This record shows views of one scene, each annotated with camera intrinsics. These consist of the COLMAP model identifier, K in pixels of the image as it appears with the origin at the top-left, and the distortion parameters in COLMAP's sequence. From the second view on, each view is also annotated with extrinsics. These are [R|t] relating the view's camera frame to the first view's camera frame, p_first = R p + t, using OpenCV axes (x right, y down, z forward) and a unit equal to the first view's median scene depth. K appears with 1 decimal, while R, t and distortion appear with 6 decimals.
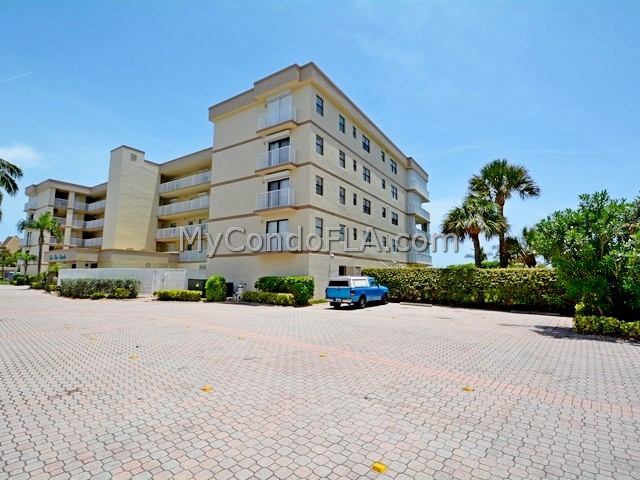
lens RADIAL K [[306.8, 0, 320.0], [0, 306.8, 240.0], [0, 0, 1]] dist [0.003692, -0.017332]
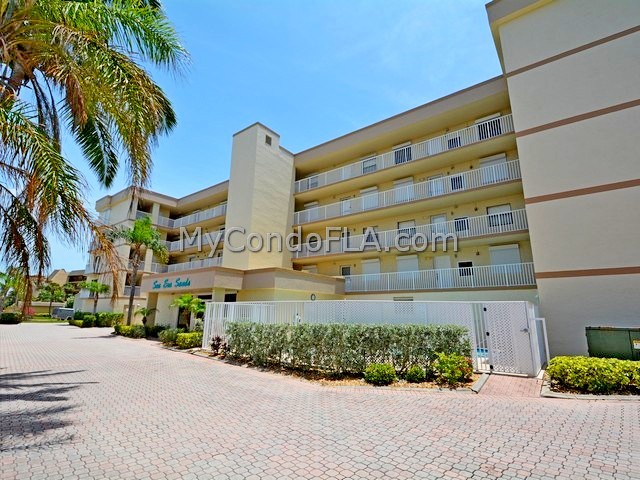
lens RADIAL K [[299.4, 0, 321.1], [0, 299.4, 246.2], [0, 0, 1]] dist [-0.017960, 0.000128]
pose [[0.998657, -0.017950, -0.048591, -0.425032], [0.013531, 0.995870, -0.089774, 0.029425], [0.050002, 0.088996, 0.994776, 0.325002]]
